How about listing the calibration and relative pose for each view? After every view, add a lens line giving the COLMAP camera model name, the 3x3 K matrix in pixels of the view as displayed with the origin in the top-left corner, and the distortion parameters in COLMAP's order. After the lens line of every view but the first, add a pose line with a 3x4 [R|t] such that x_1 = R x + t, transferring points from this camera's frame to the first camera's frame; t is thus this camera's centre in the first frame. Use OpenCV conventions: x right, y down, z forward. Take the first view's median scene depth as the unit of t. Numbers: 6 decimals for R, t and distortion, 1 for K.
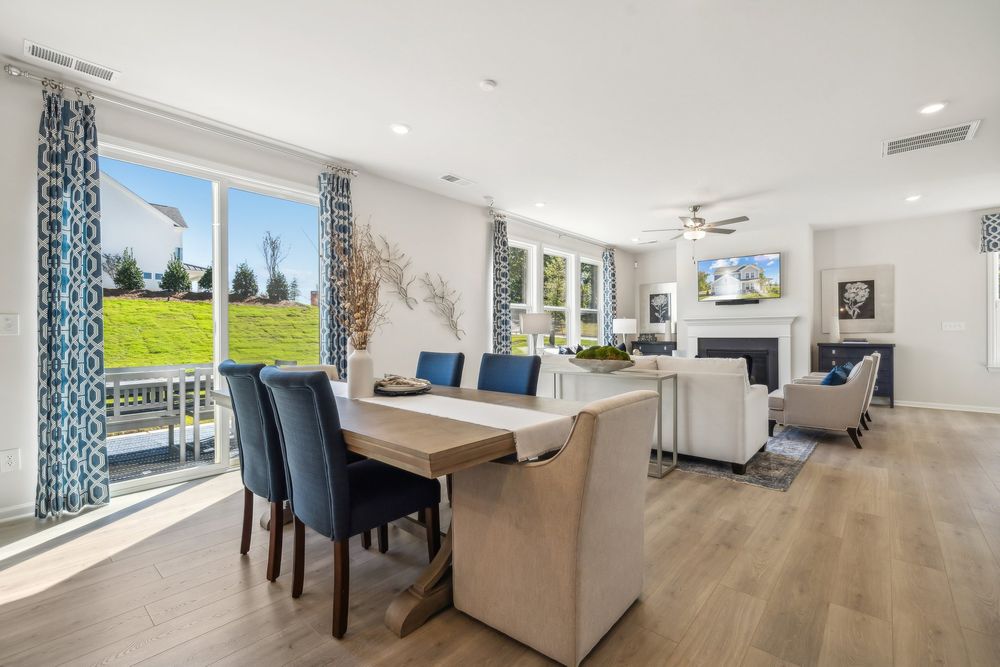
lens RADIAL K [[425.0, 0, 500.0], [0, 425.0, 333.5], [0, 0, 1]] dist [-0.014731, 0.000293]
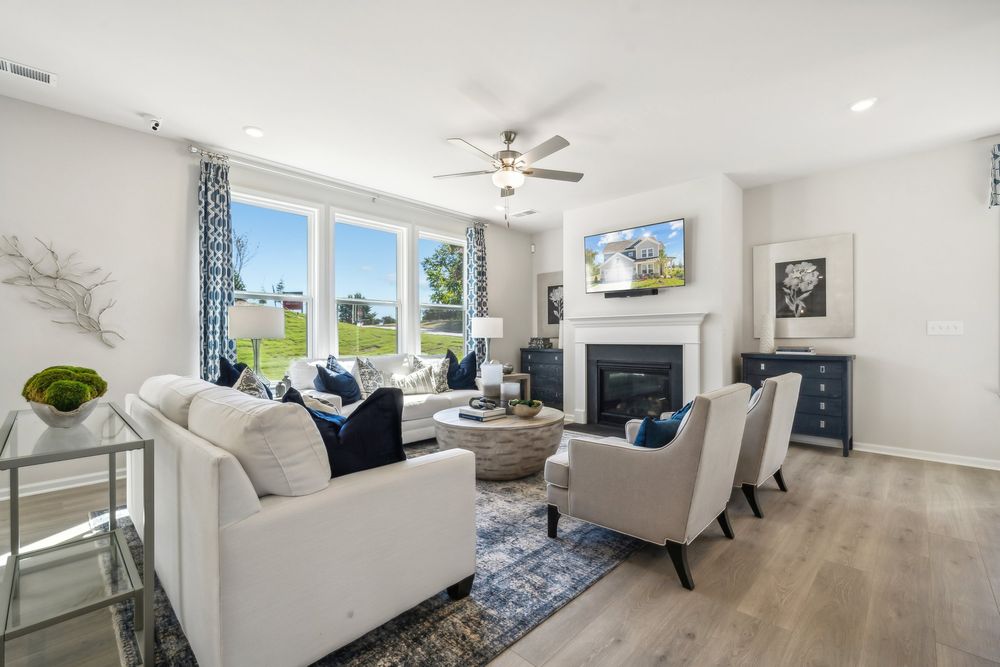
lens RADIAL K [[431.4, 0, 514.1], [0, 431.4, 328.3], [0, 0, 1]] dist [0.001397, -0.000012]
pose [[0.999880, 0.001366, -0.015431, 0.401436], [-0.001700, 0.999763, -0.021683, -0.001181], [0.015398, 0.021706, 0.999646, 0.308703]]
